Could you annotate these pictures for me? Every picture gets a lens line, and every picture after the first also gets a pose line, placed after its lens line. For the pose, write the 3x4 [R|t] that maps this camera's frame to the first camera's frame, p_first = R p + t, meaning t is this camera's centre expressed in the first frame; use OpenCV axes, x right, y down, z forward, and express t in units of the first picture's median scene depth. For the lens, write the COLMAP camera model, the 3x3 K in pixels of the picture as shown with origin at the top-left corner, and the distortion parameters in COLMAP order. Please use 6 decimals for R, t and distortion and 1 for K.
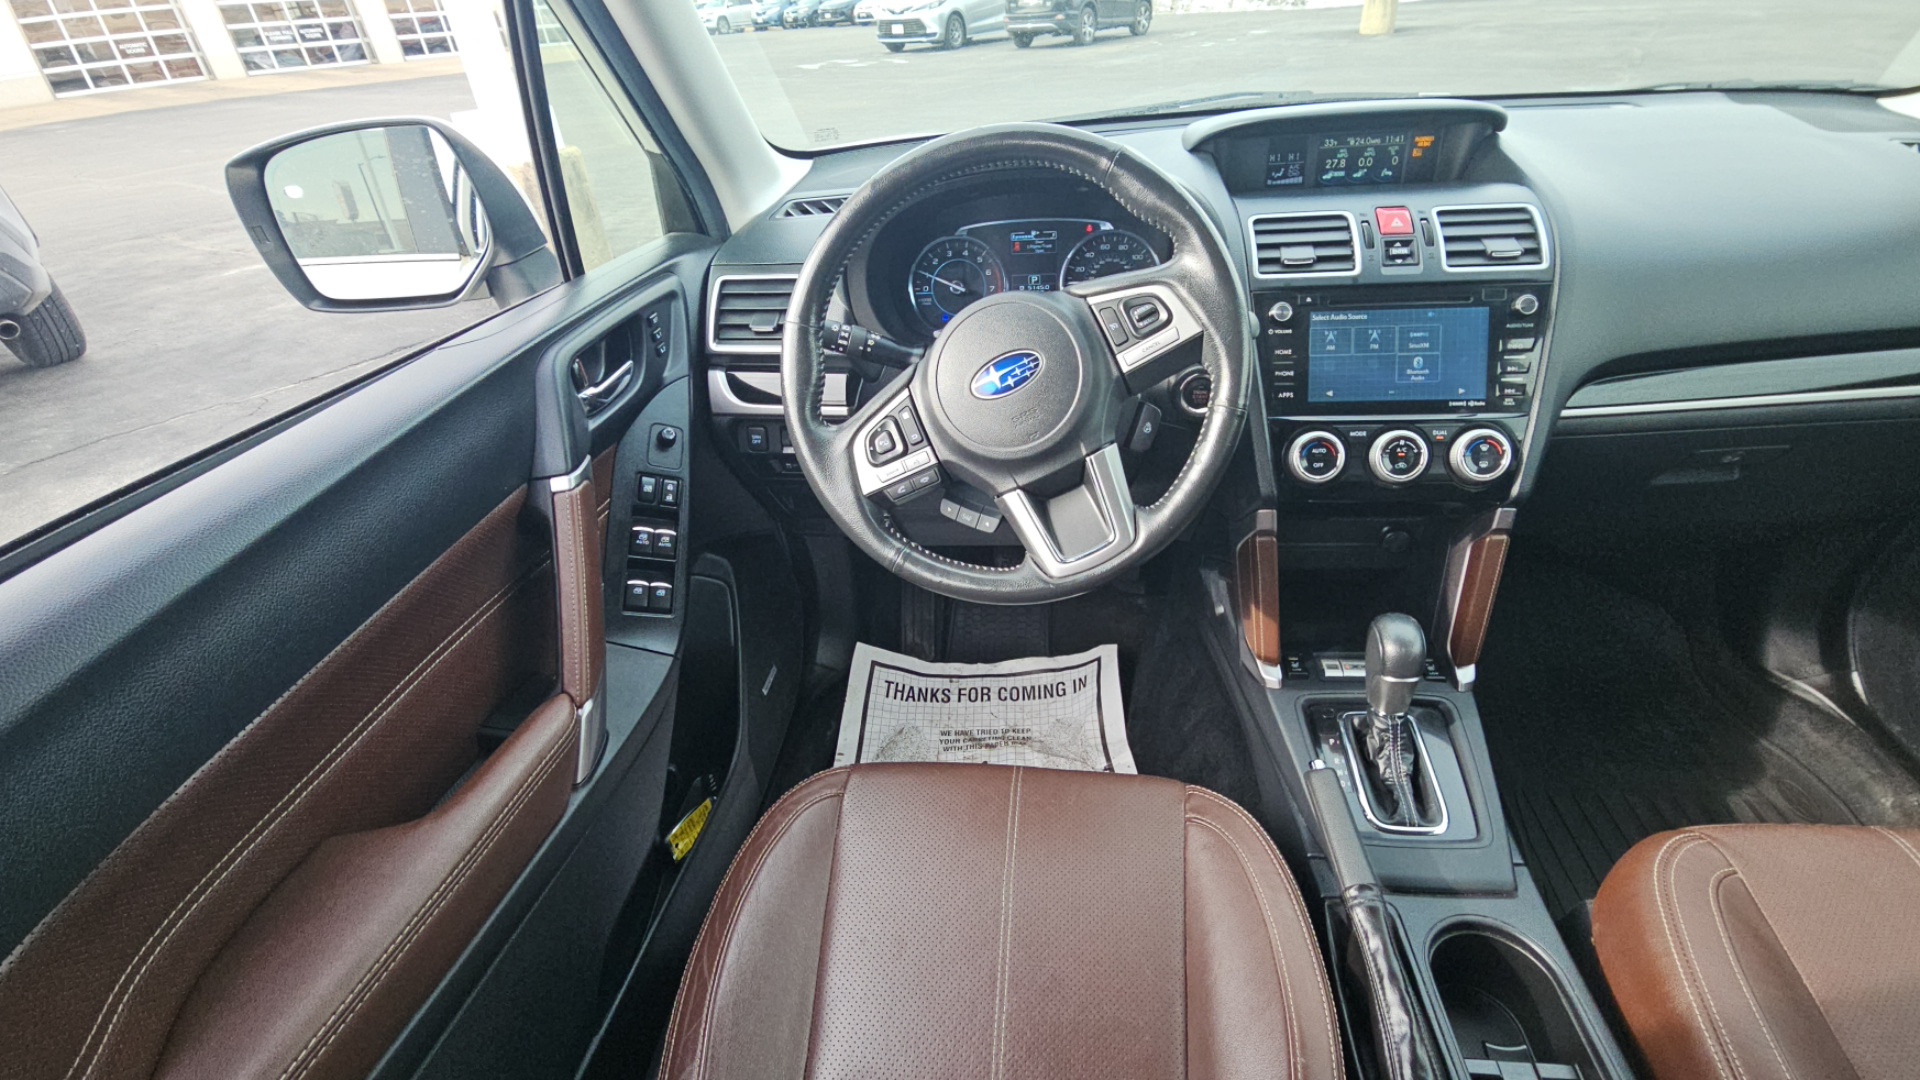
lens RADIAL K [[841.2, 0, 982.5], [0, 841.2, 544.8], [0, 0, 1]] dist [0.007496, -0.007054]
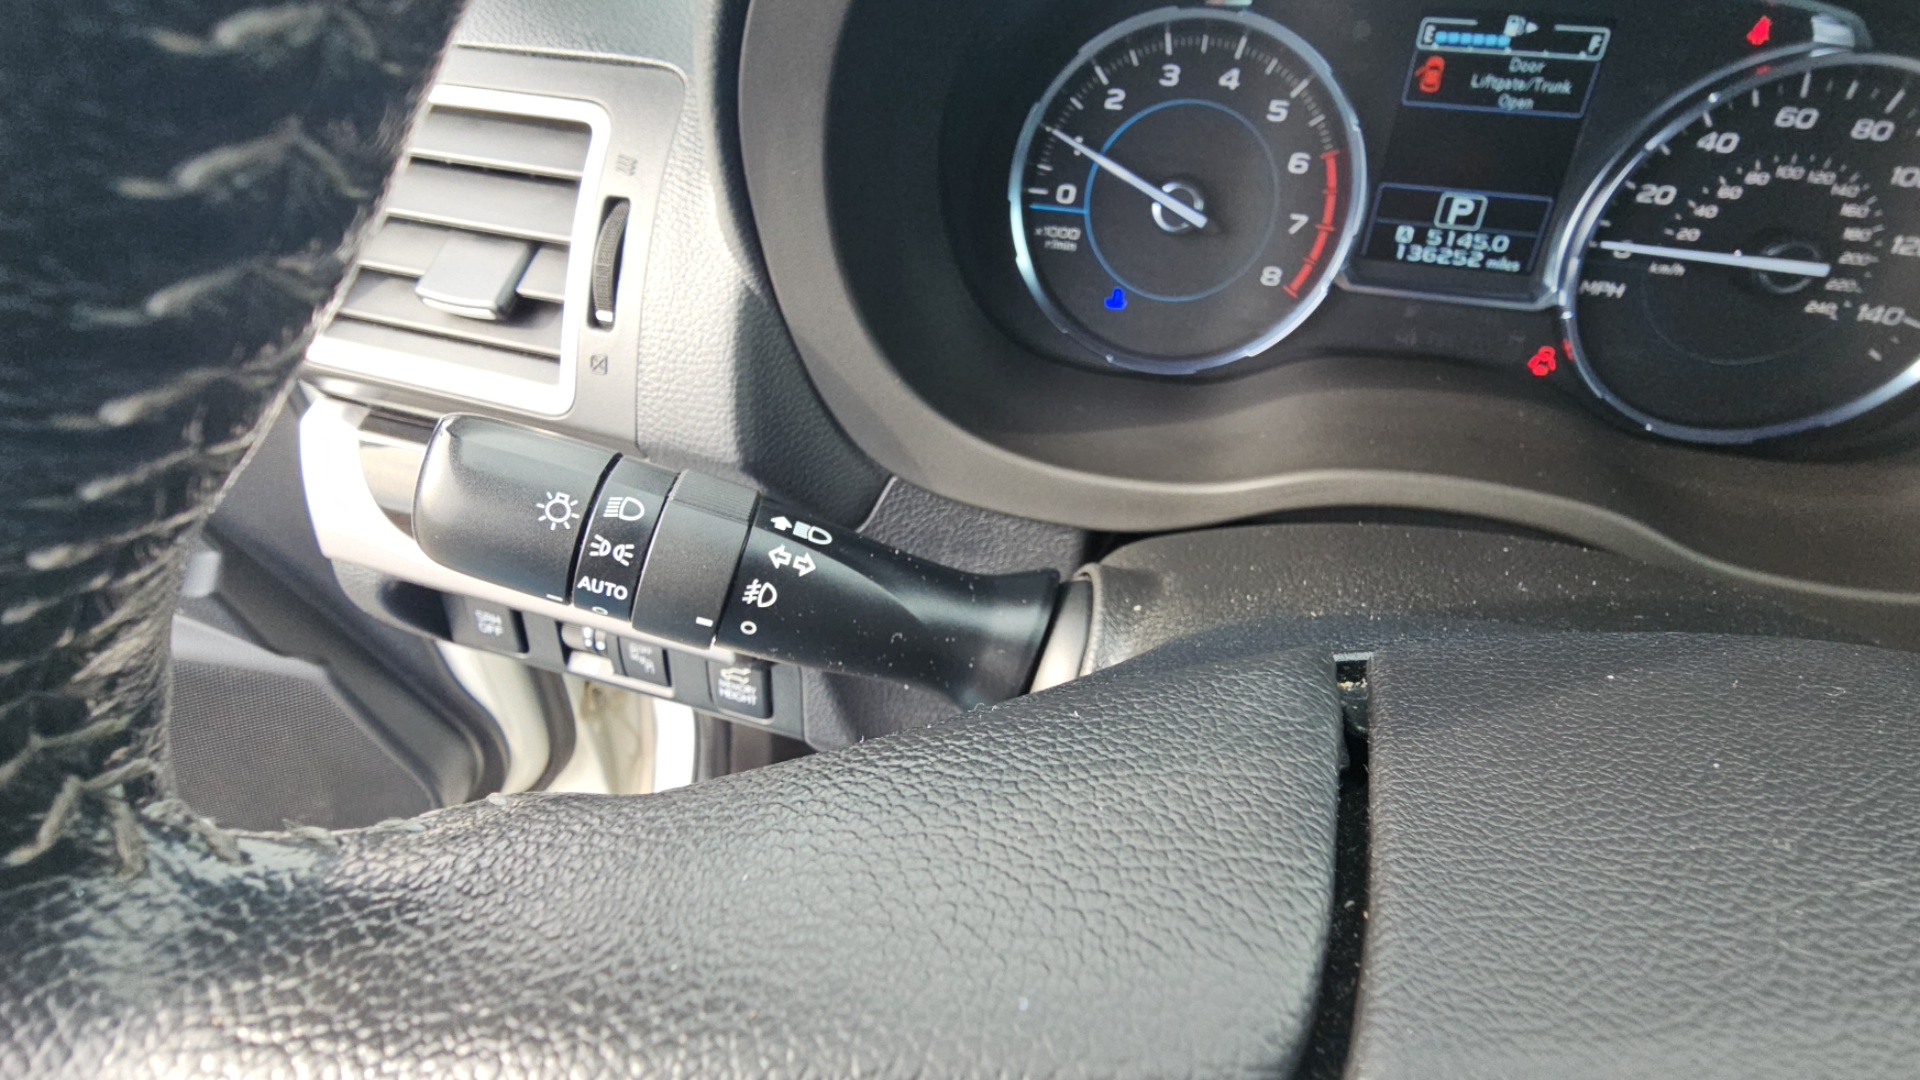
lens RADIAL K [[851.5, 0, 991.6], [0, 851.5, 531.9], [0, 0, 1]] dist [0.008949, -0.008493]
pose [[0.989659, 0.134787, -0.049056, -0.071662], [-0.122015, 0.970893, 0.206104, -0.284015], [0.075408, -0.197987, 0.977300, 0.783384]]
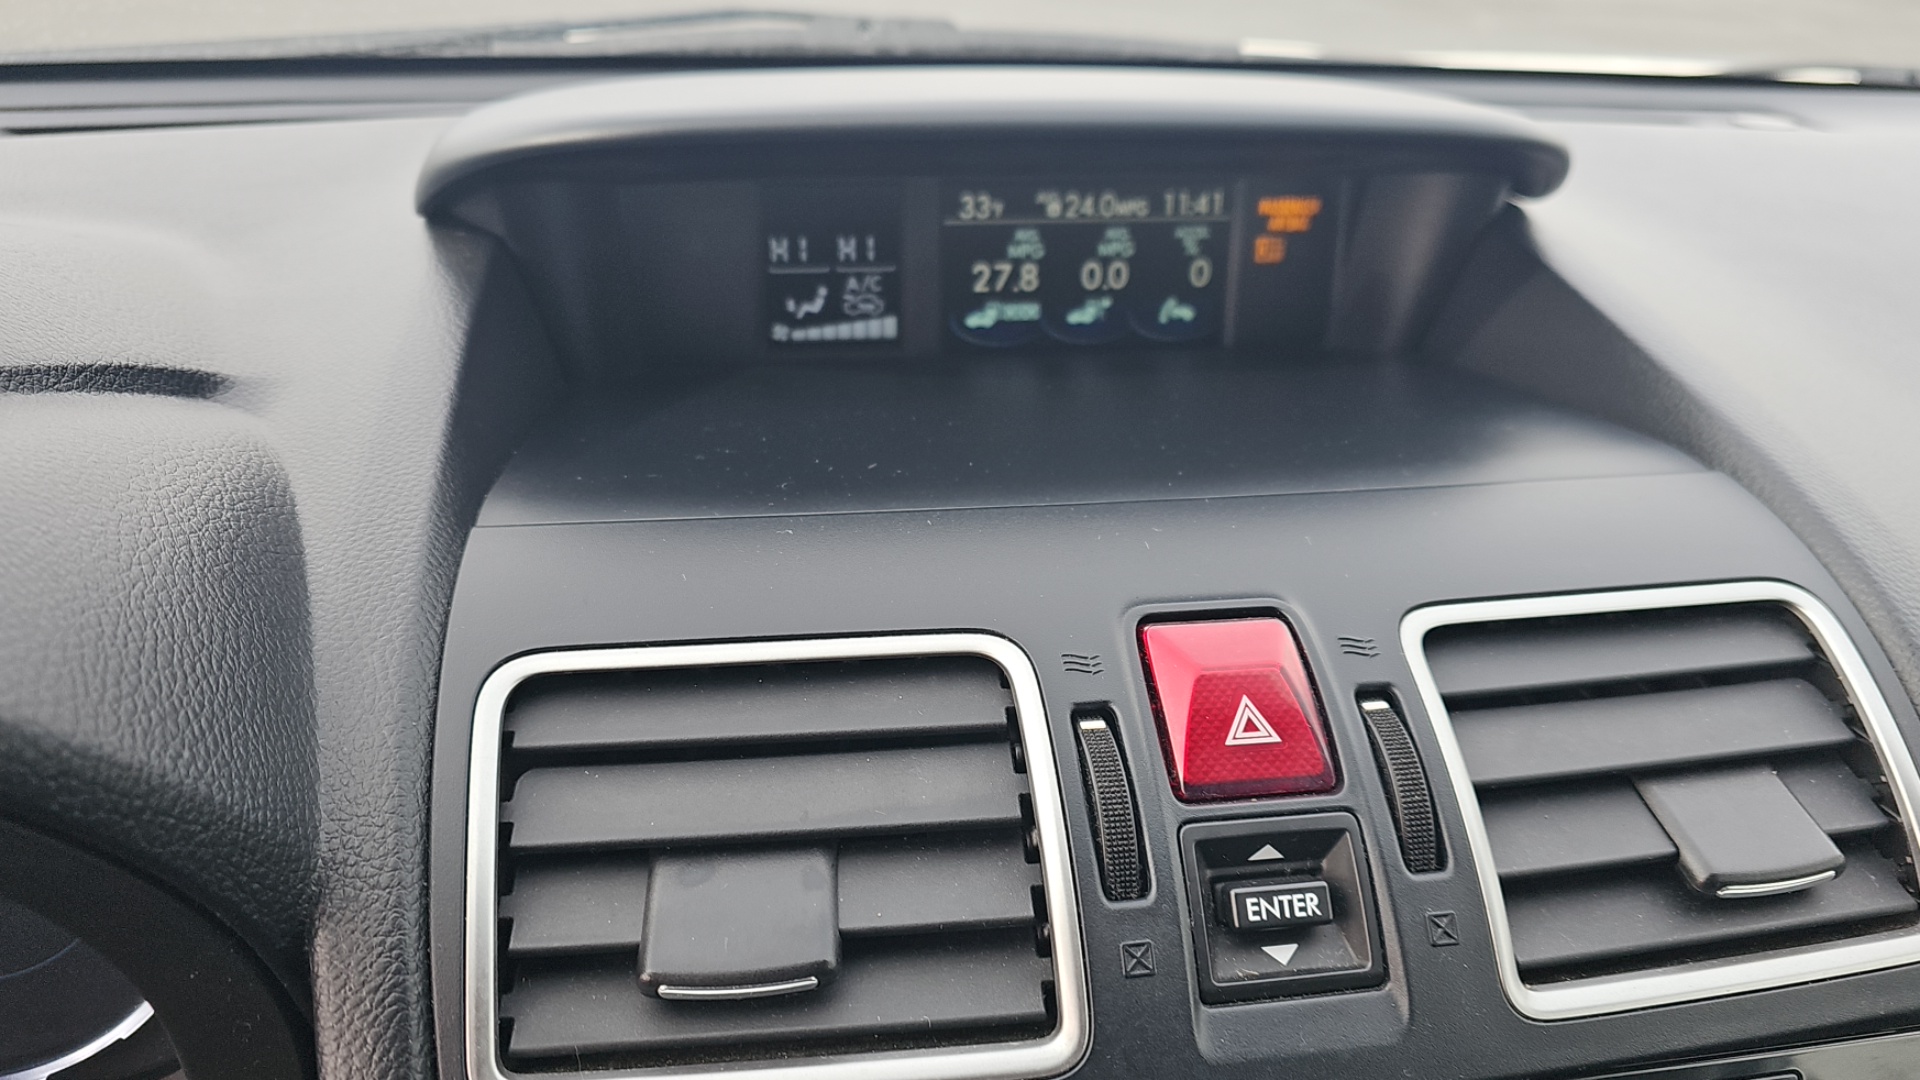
lens RADIAL K [[1363.2, 0, 966.0], [0, 1363.2, 546.8], [0, 0, 1]] dist [0.045142, -0.045368]
pose [[0.962694, -0.032485, 0.268636, 0.332530], [0.061931, 0.992868, -0.101875, -0.374901], [-0.263411, 0.114711, 0.957839, 0.684312]]
